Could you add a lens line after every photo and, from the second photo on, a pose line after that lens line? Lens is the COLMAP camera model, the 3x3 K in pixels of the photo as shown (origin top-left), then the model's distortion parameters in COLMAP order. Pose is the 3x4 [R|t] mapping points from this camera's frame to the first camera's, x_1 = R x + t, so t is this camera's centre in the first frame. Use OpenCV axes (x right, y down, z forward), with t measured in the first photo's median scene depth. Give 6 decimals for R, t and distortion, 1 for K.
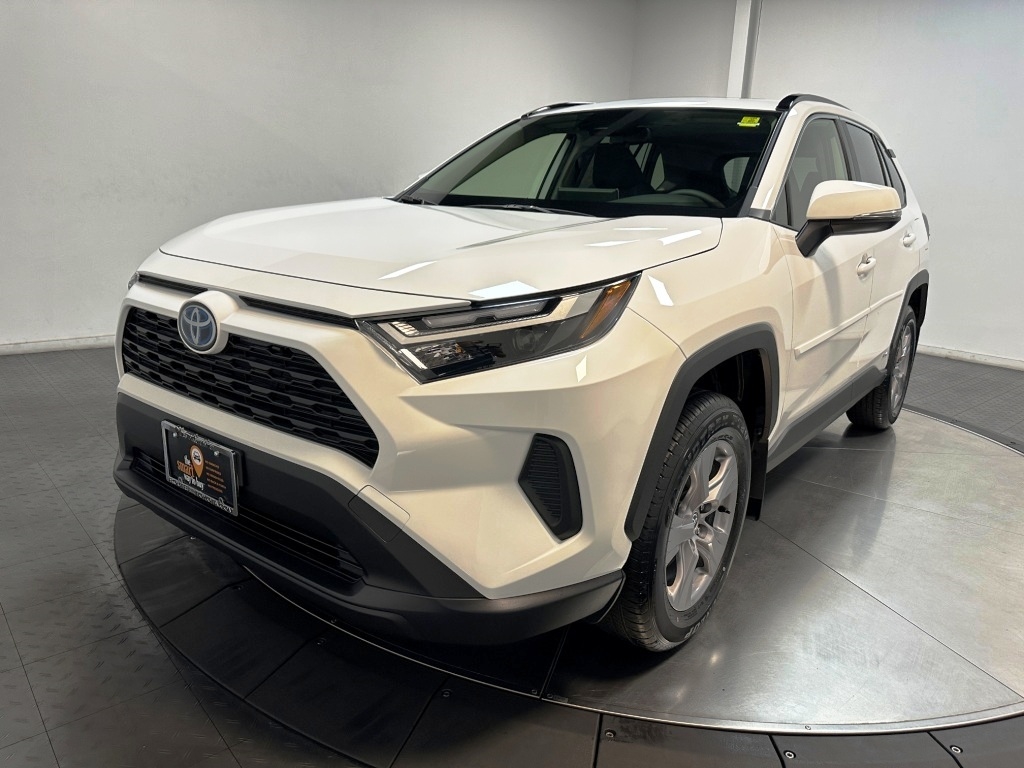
lens RADIAL K [[752.1, 0, 512.0], [0, 752.1, 384.0], [0, 0, 1]] dist [-0.008458, -0.007118]
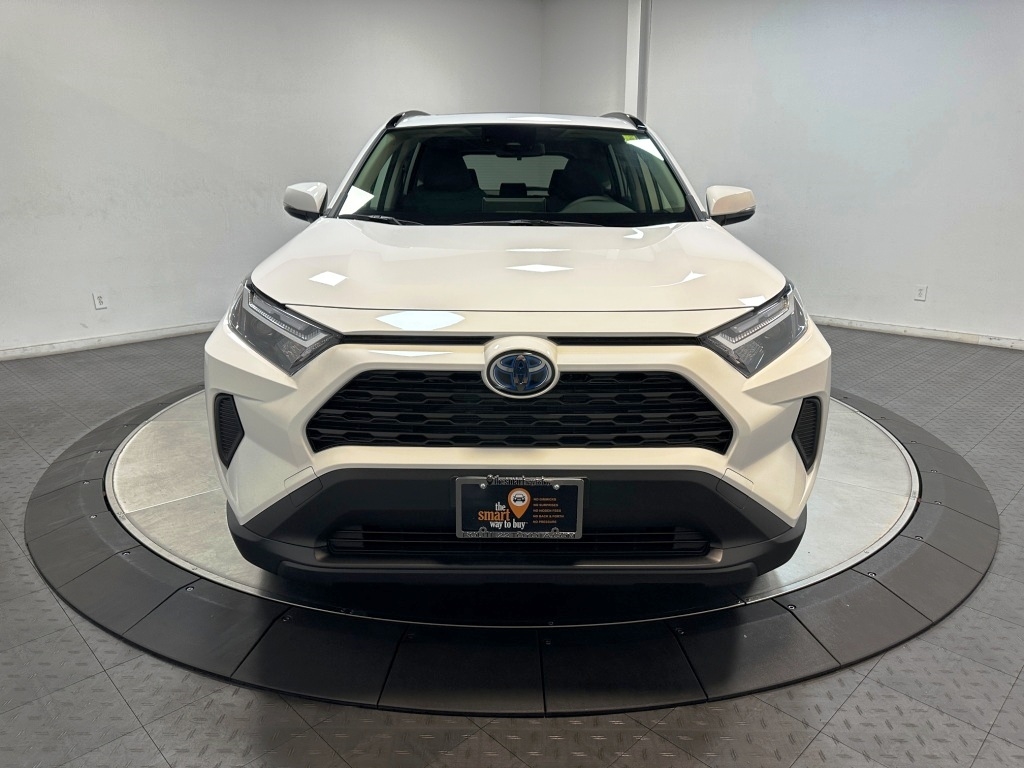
lens RADIAL K [[752.1, 0, 512.0], [0, 752.1, 384.0], [0, 0, 1]] dist [-0.008458, -0.007118]
pose [[0.808565, -0.204779, 0.551624, -1.011290], [0.187914, 0.978261, 0.087717, -0.156155], [-0.557594, 0.032733, 0.829468, 0.154411]]
